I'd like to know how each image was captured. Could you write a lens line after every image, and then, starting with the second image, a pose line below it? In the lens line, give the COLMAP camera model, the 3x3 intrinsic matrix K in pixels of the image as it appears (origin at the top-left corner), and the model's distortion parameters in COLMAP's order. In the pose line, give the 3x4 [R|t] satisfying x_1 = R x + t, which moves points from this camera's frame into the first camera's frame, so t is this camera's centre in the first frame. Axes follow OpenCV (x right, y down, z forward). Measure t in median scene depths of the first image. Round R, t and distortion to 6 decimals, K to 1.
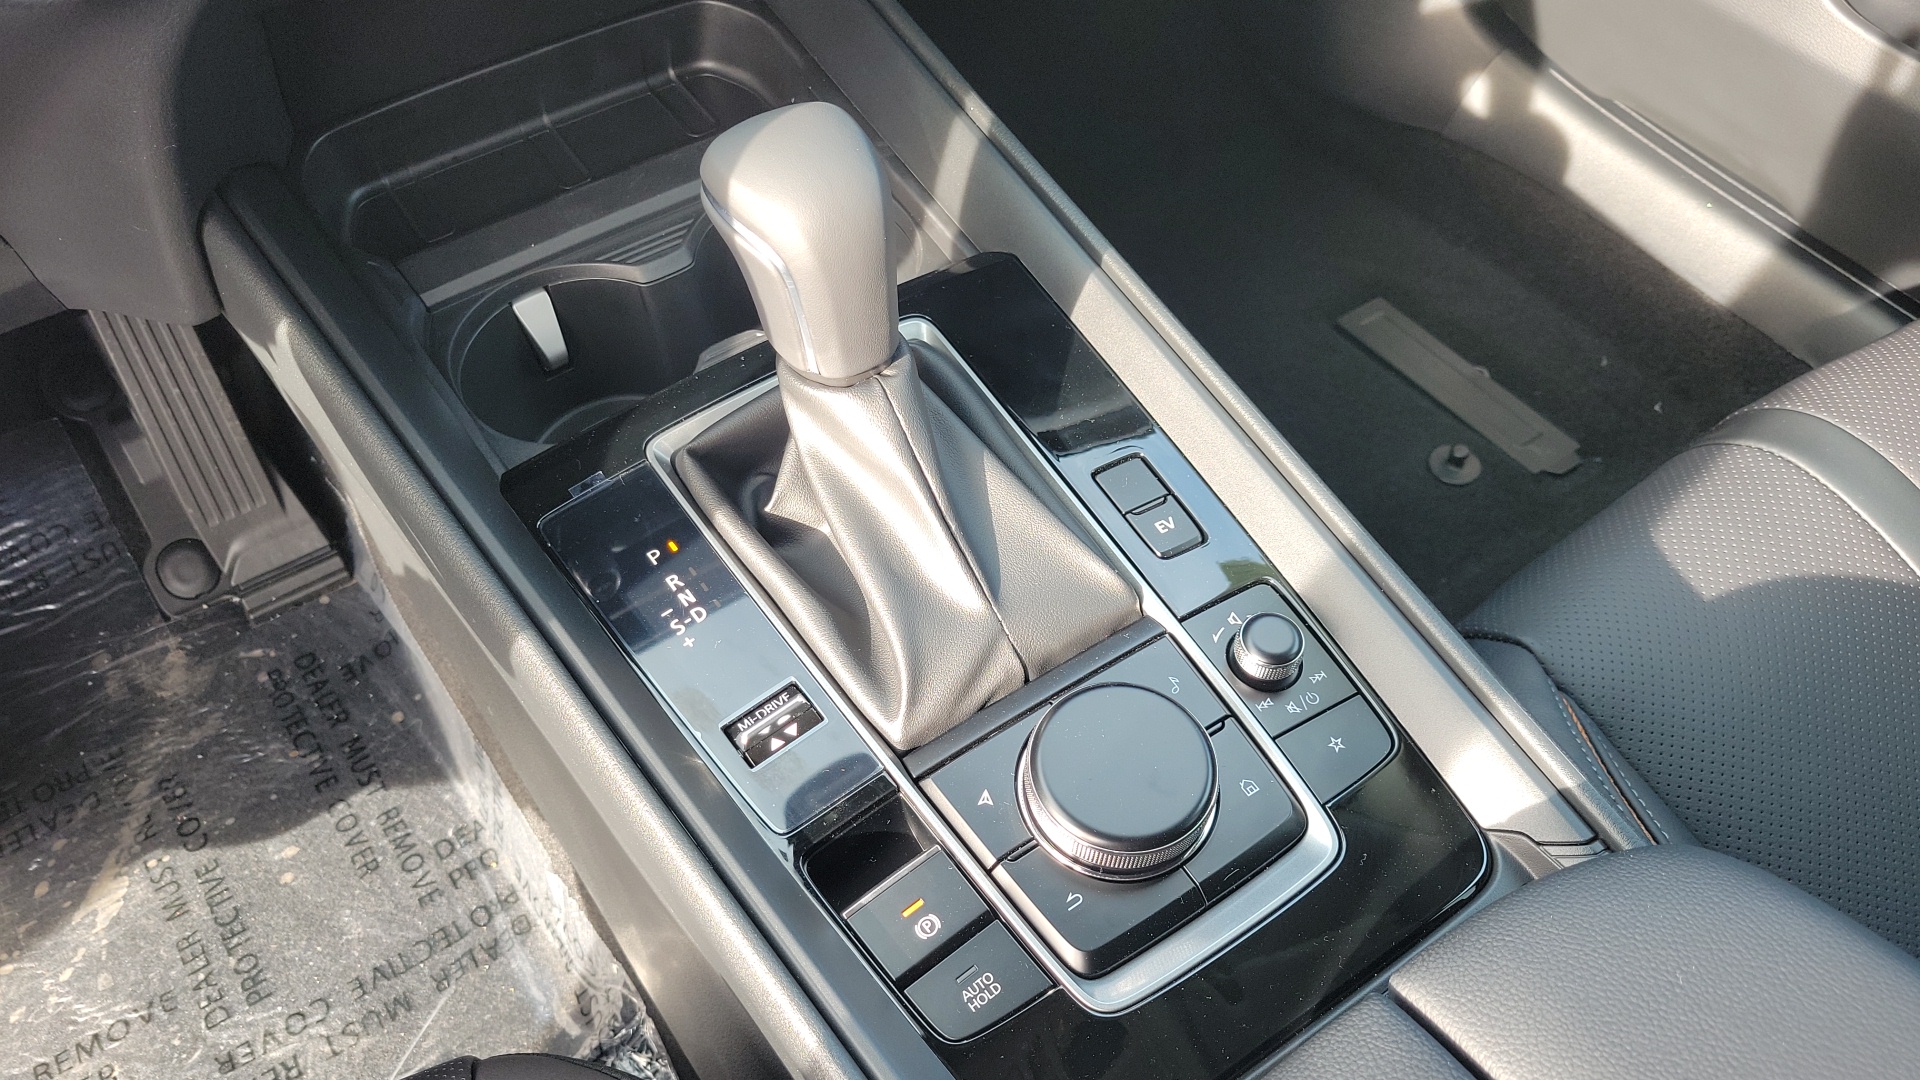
lens RADIAL K [[1446.7, 0, 947.4], [0, 1446.7, 555.8], [0, 0, 1]] dist [0.044909, -0.022991]
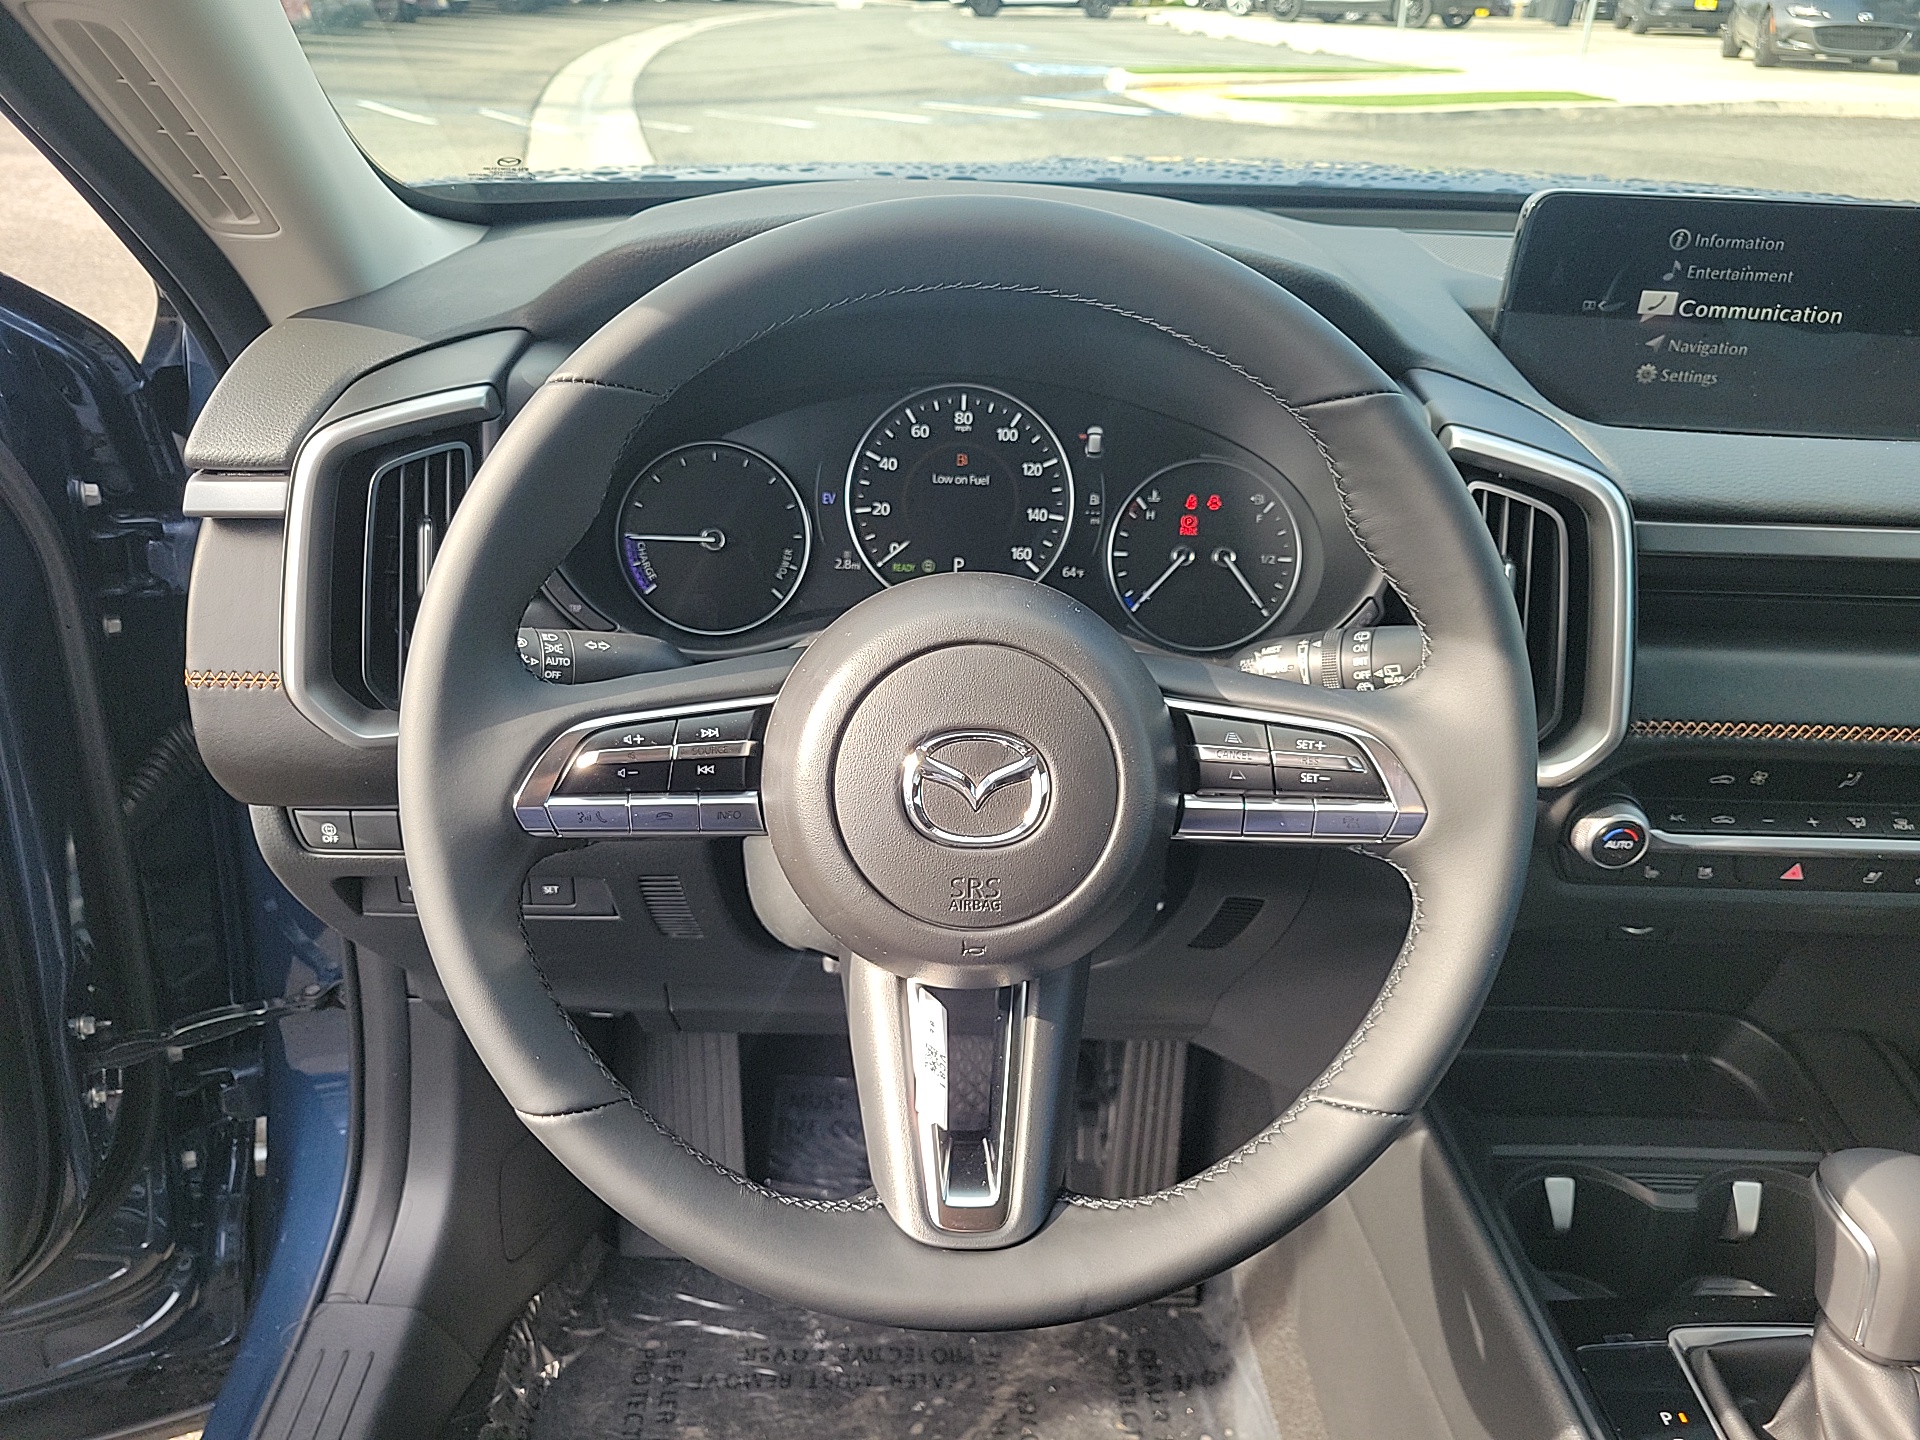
lens RADIAL K [[1478.2, 0, 968.5], [0, 1478.2, 722.5], [0, 0, 1]] dist [-0.005169, 0.024318]
pose [[0.844214, 0.284850, -0.454053, -0.215751], [-0.454999, 0.828619, -0.326138, 0.143430], [0.283336, 0.481924, 0.829138, -0.415542]]
